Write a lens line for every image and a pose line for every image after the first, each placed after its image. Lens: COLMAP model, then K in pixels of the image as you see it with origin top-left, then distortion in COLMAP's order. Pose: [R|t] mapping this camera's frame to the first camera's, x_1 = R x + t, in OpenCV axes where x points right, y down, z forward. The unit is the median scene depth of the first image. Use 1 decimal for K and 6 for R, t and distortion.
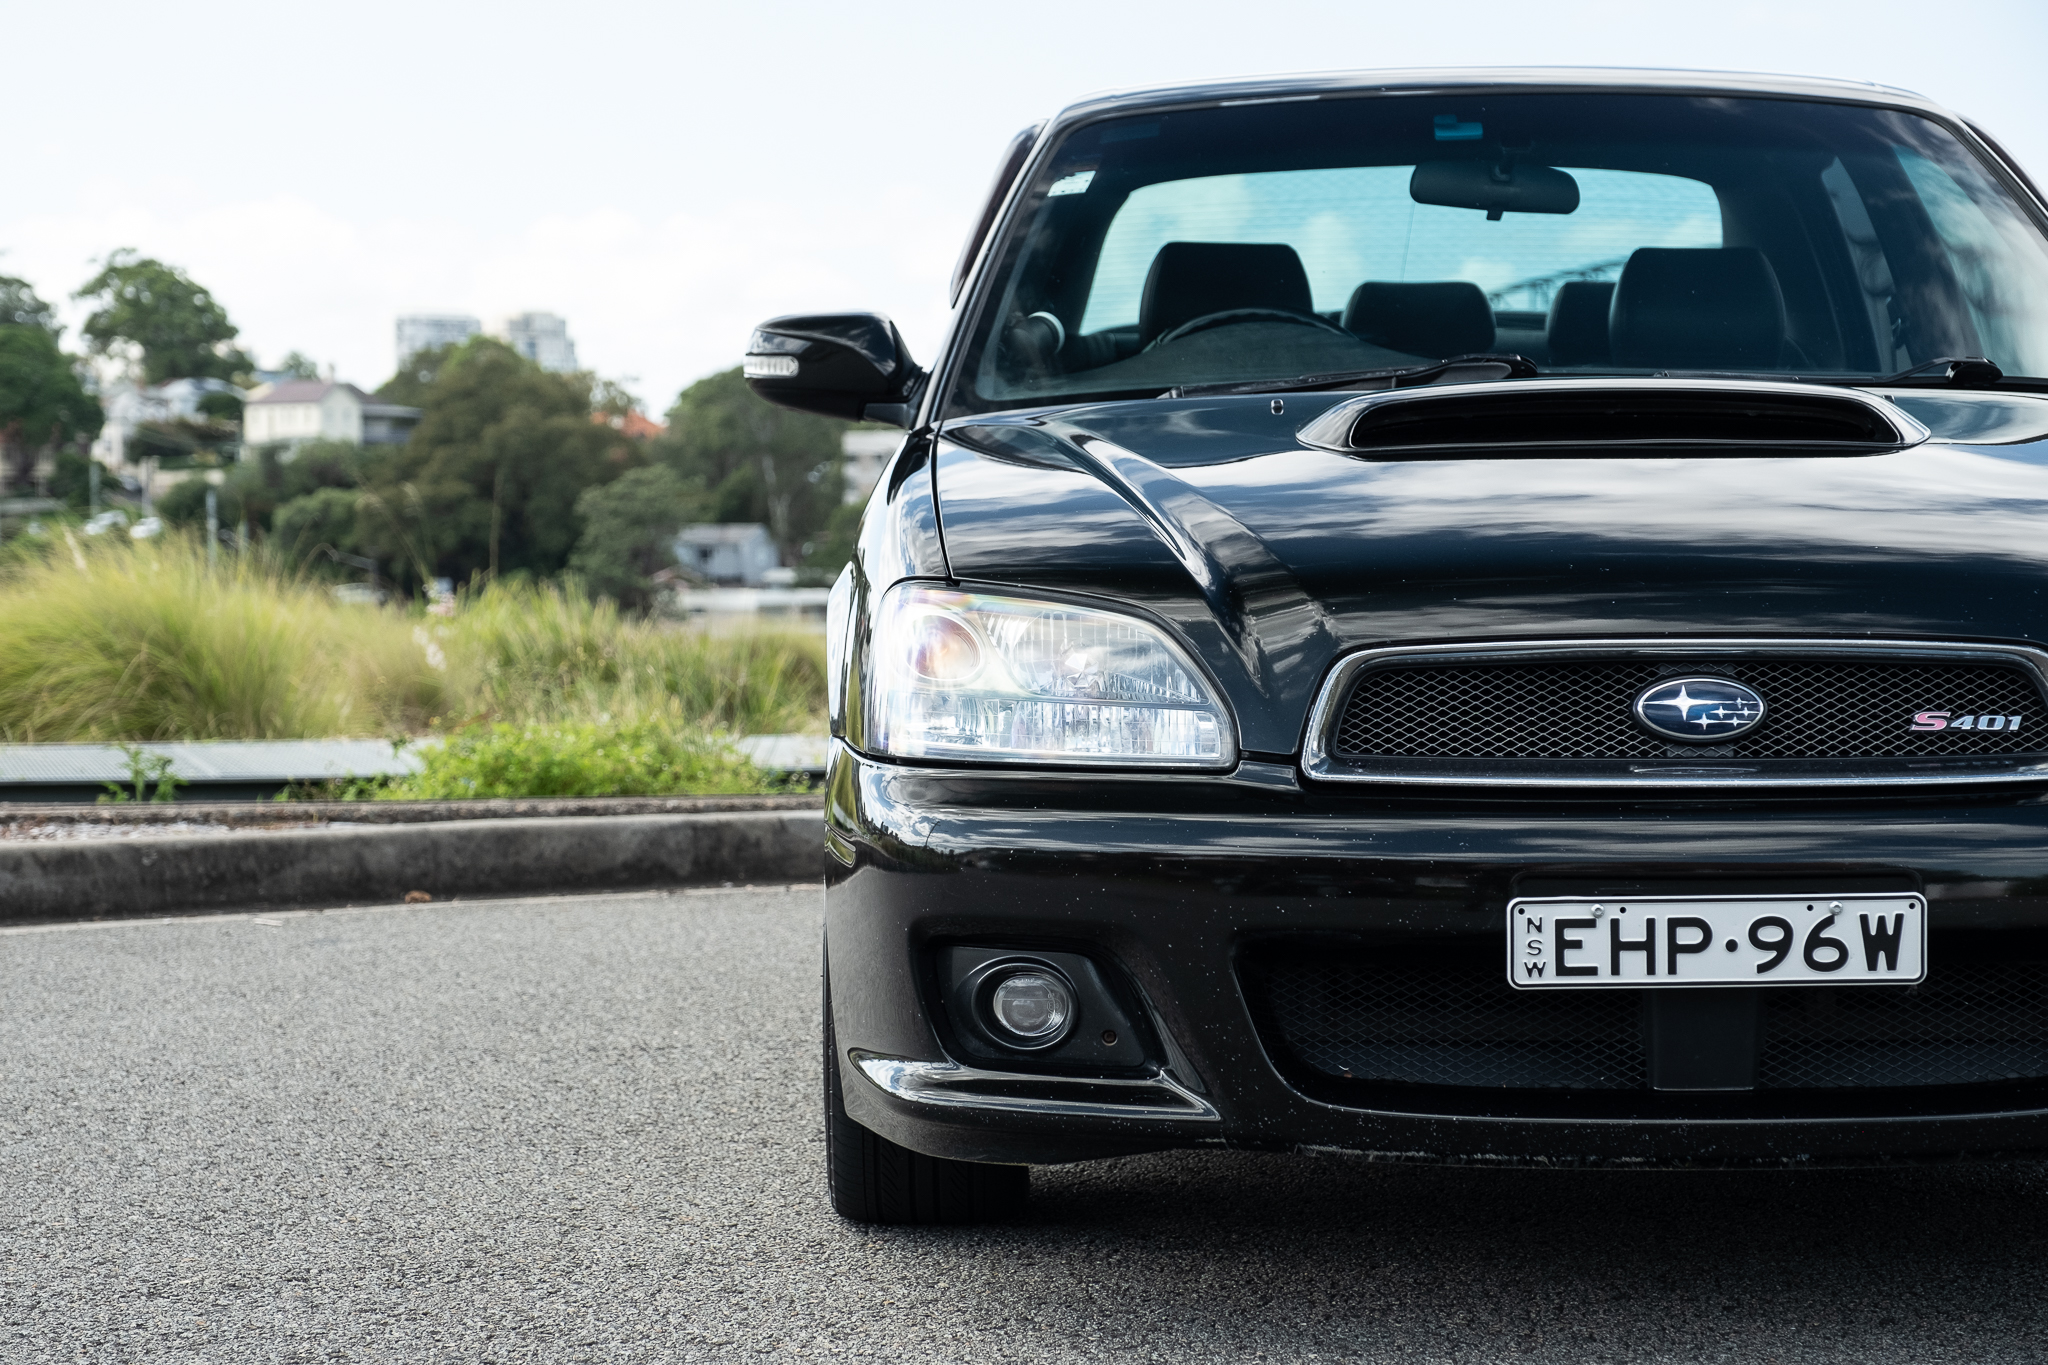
lens RADIAL K [[4233.9, 0, 1024.0], [0, 4233.9, 682.5], [0, 0, 1]] dist [0.386703, -4.151991]
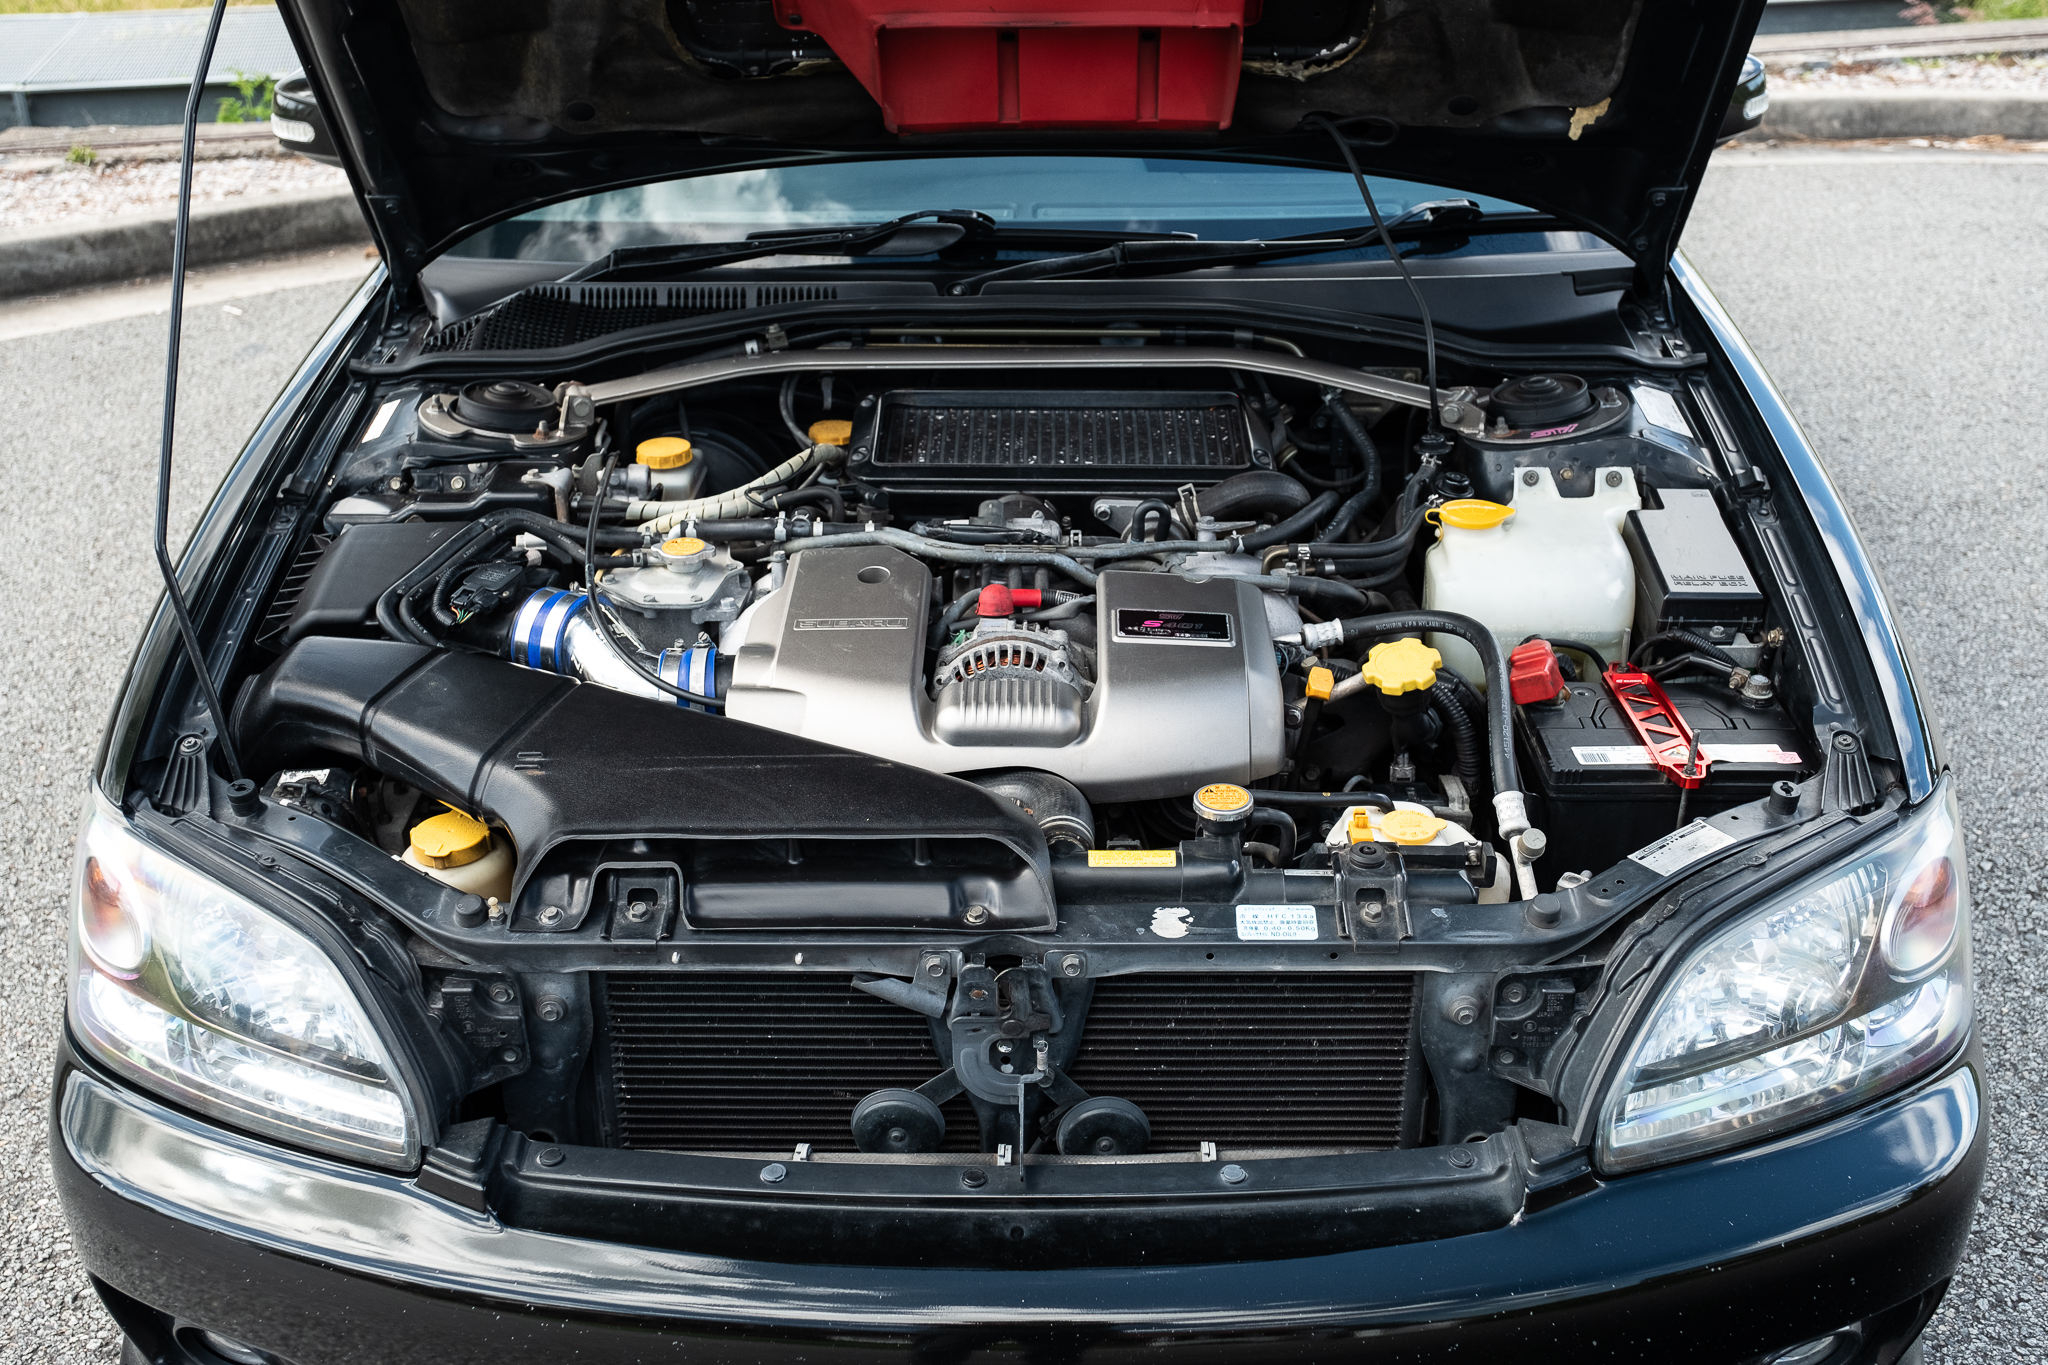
lens RADIAL K [[2103.0, 0, 1010.8], [0, 2103.0, 687.9], [0, 0, 1]] dist [-0.054463, 0.127428]
pose [[0.999981, -0.004476, -0.004123, 0.161457], [0.005761, 0.914571, 0.404384, -0.217023], [0.001960, -0.404401, 0.914580, 0.683664]]
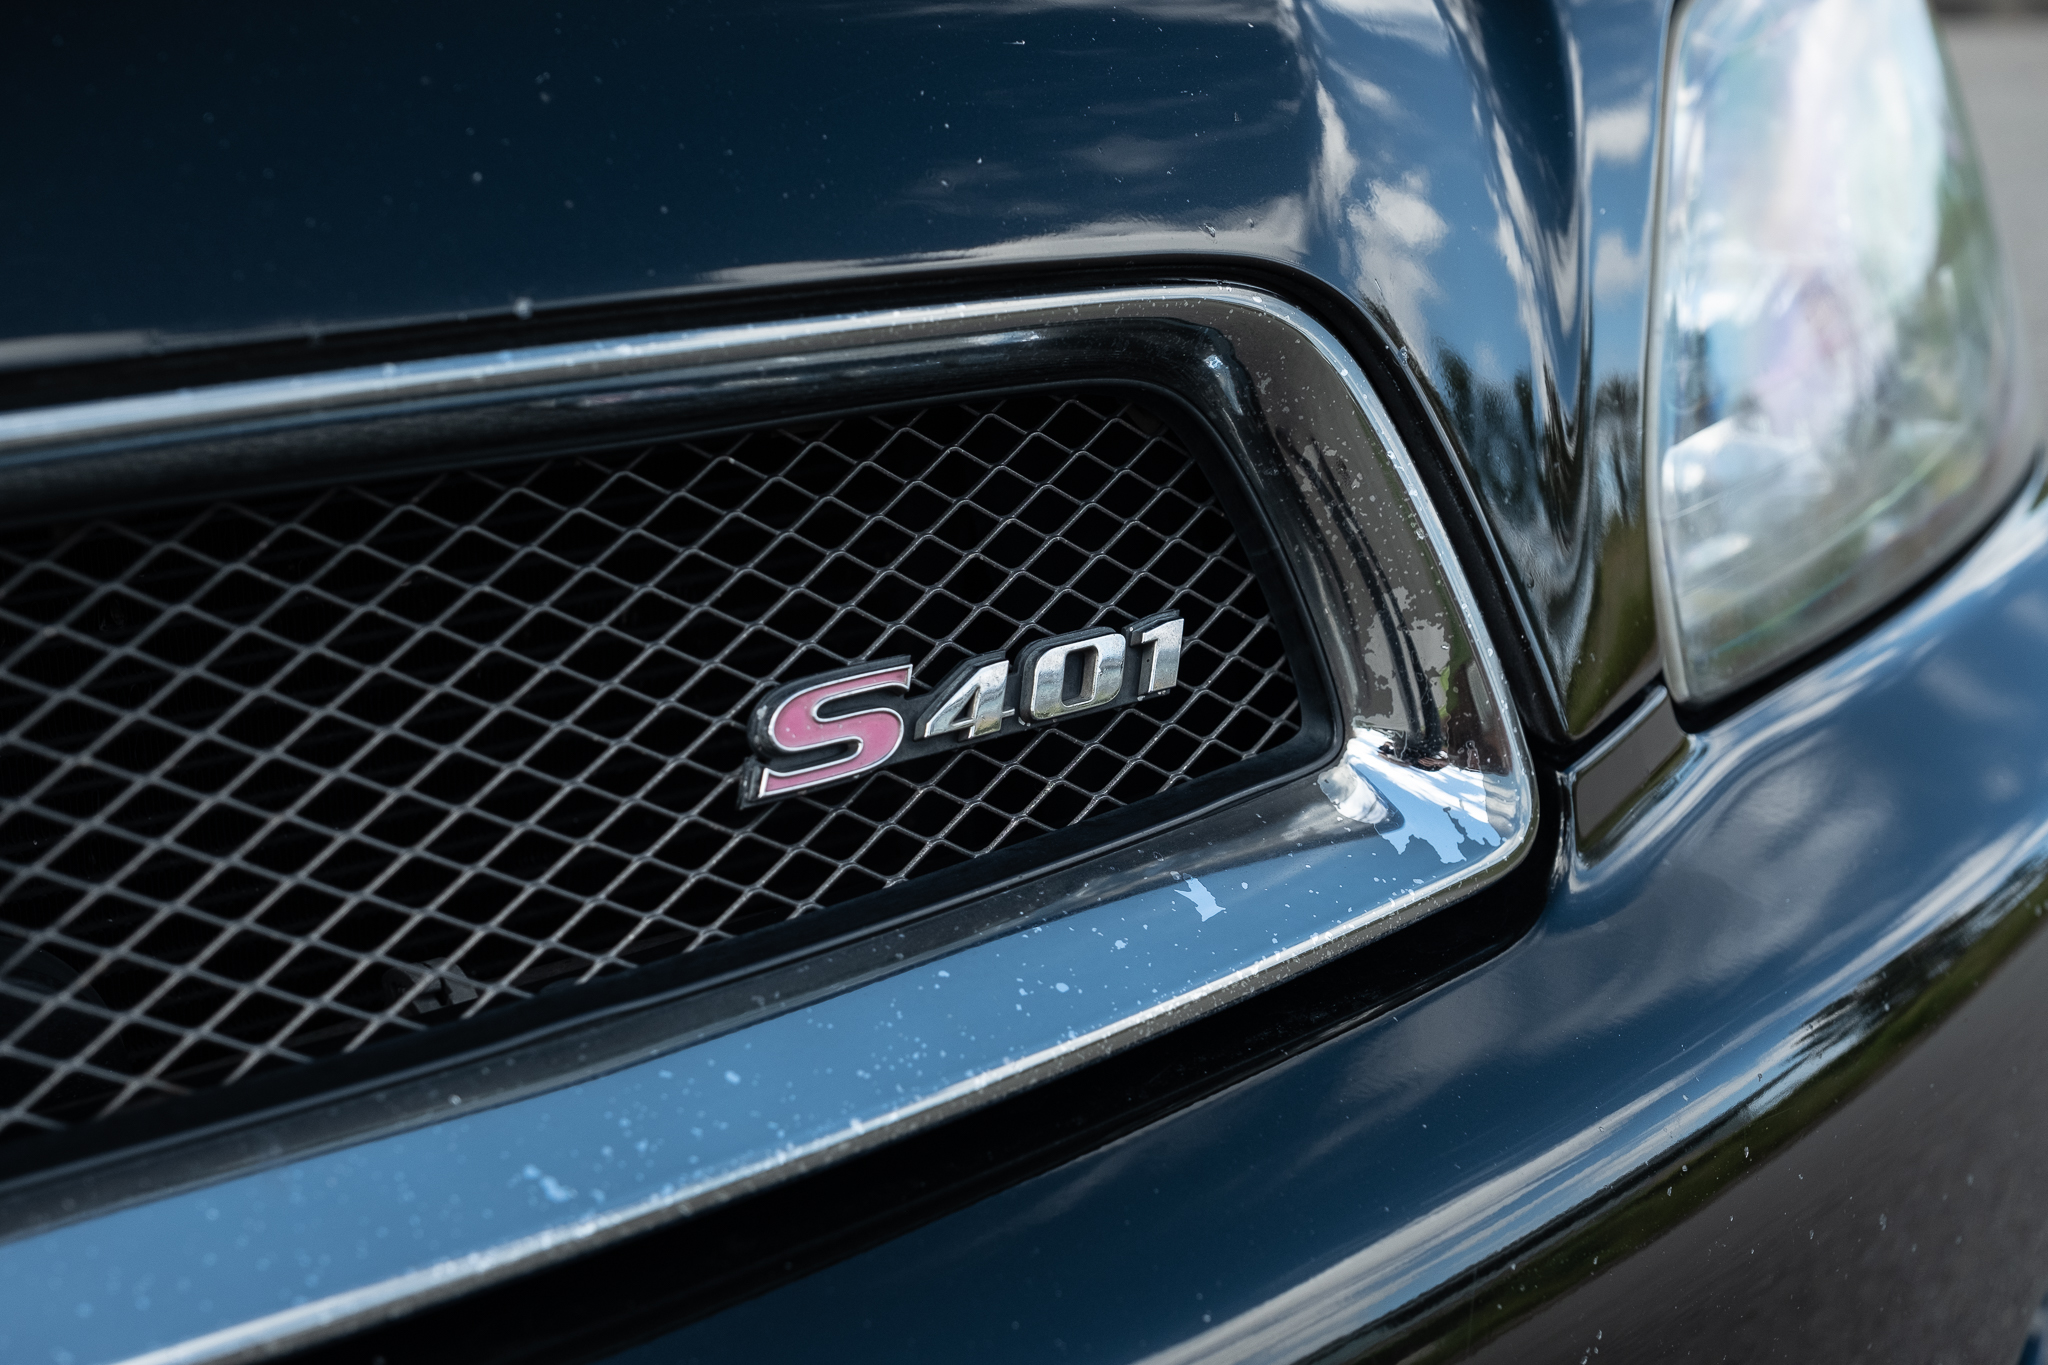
lens RADIAL K [[3040.2, 0, 1024.0], [0, 3040.2, 682.5], [0, 0, 1]] dist [0.002970, -0.012343]
pose [[0.812440, -0.175190, 0.556103, 0.143499], [0.023634, 0.962902, 0.268815, -0.029161], [-0.582566, -0.205253, 0.786440, 0.885672]]
